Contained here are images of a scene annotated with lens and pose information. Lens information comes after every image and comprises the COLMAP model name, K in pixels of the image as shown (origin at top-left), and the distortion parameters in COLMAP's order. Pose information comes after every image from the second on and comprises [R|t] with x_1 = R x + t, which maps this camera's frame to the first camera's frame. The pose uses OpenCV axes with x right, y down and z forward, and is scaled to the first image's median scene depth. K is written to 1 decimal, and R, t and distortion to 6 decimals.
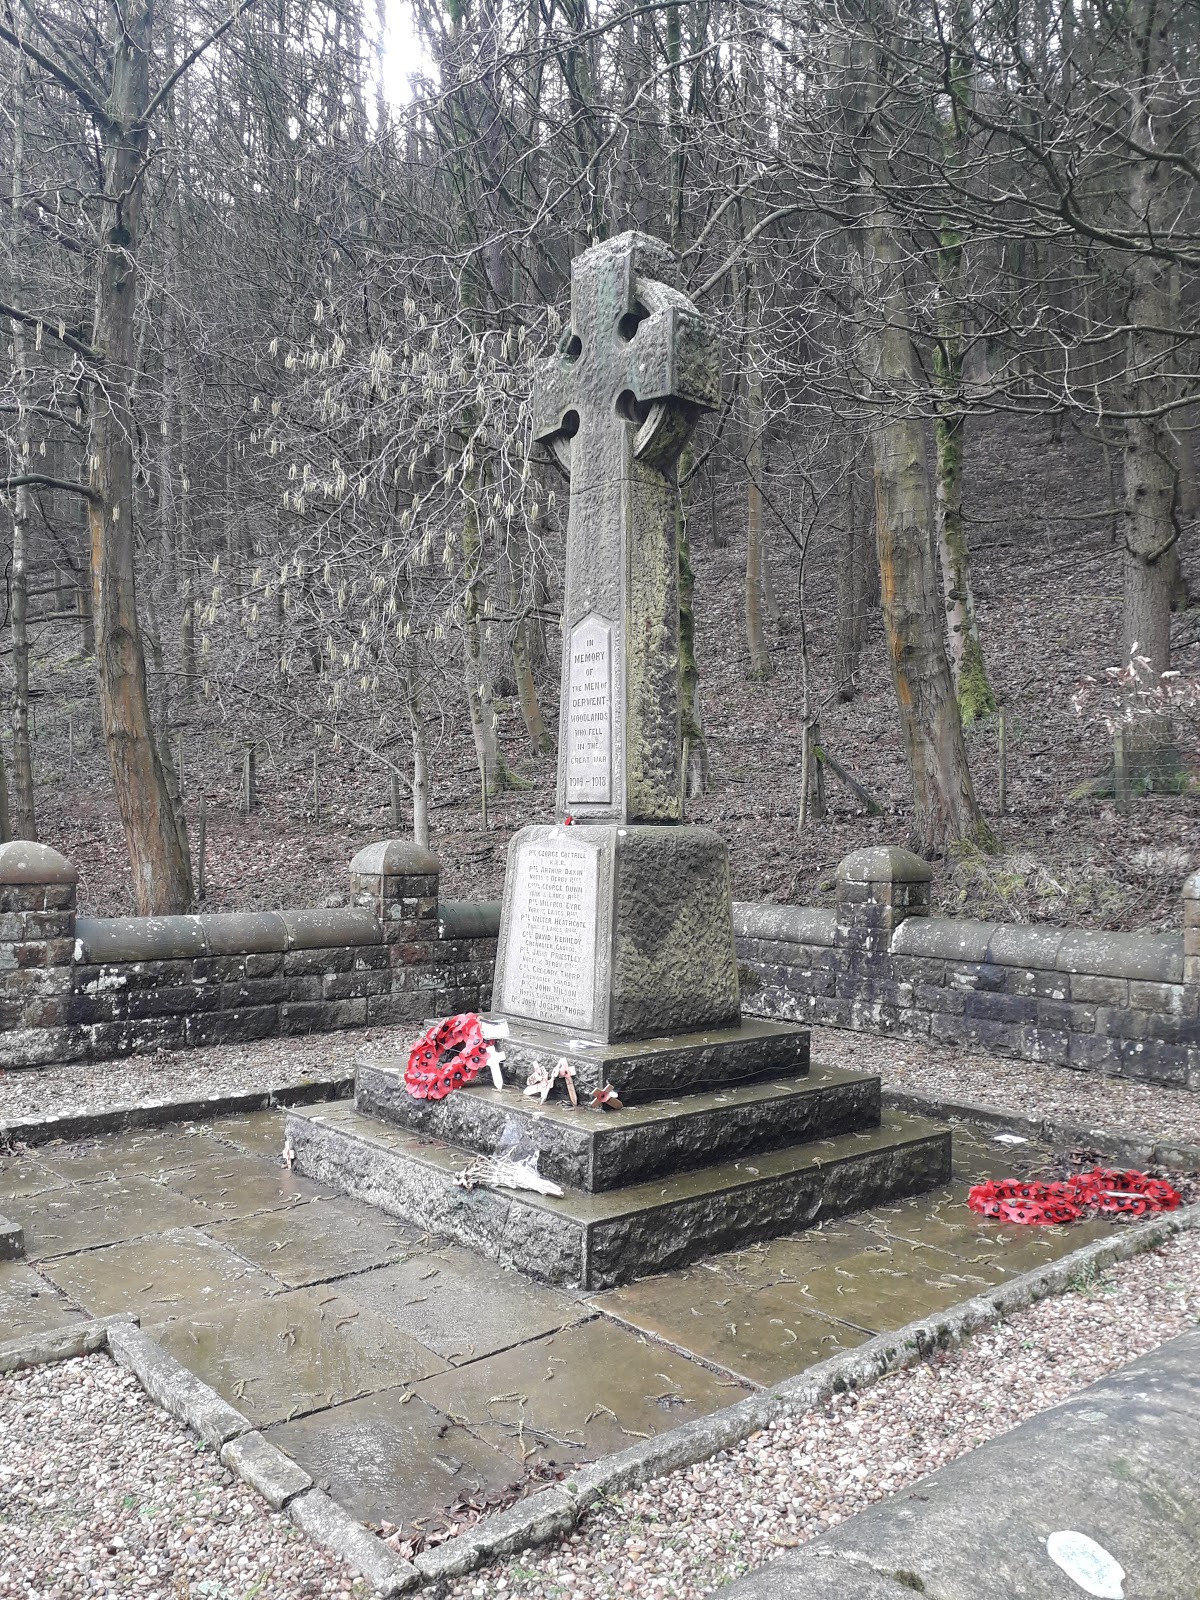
lens RADIAL K [[1115.9, 0, 600.7], [0, 1115.9, 799.7], [0, 0, 1]] dist [-0.002486, -0.001664]
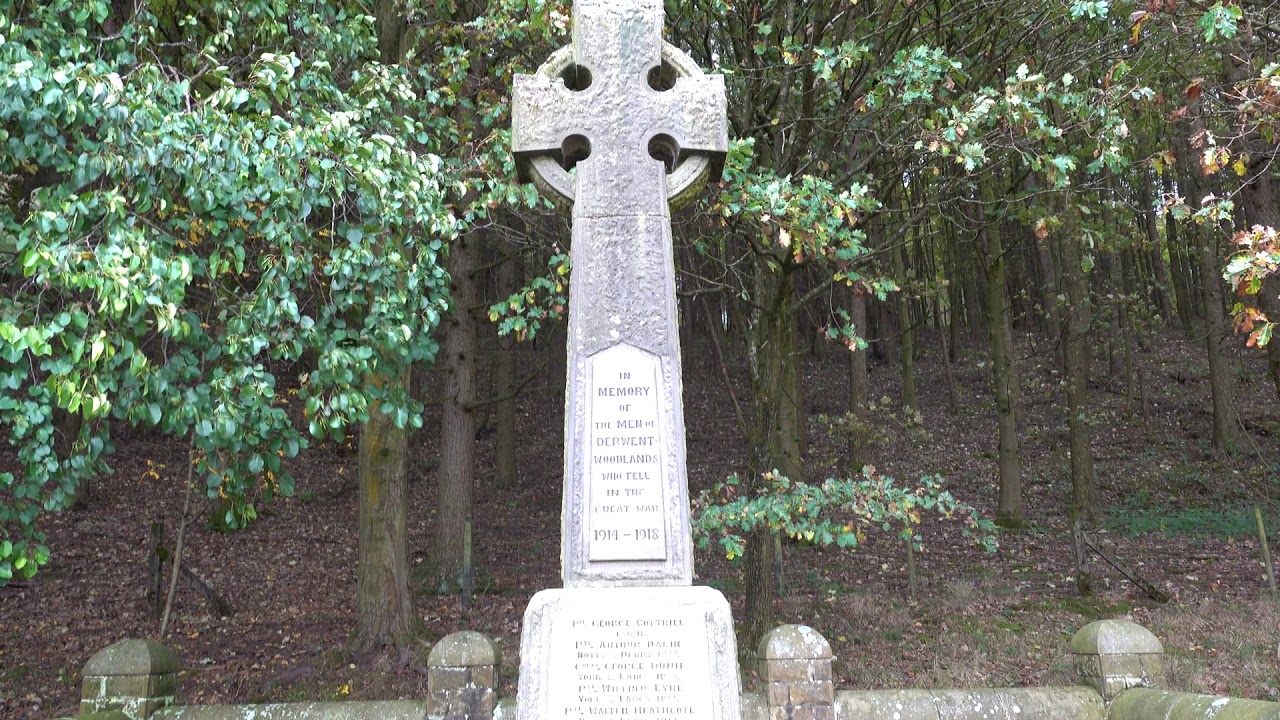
lens RADIAL K [[898.6, 0, 640.5], [0, 898.6, 357.1], [0, 0, 1]] dist [-0.000098, -0.000255]
pose [[0.676285, 0.175621, 0.715399, -0.502222], [0.023844, 0.965437, -0.259543, 0.029814], [-0.736254, 0.192583, 0.648724, 0.509521]]
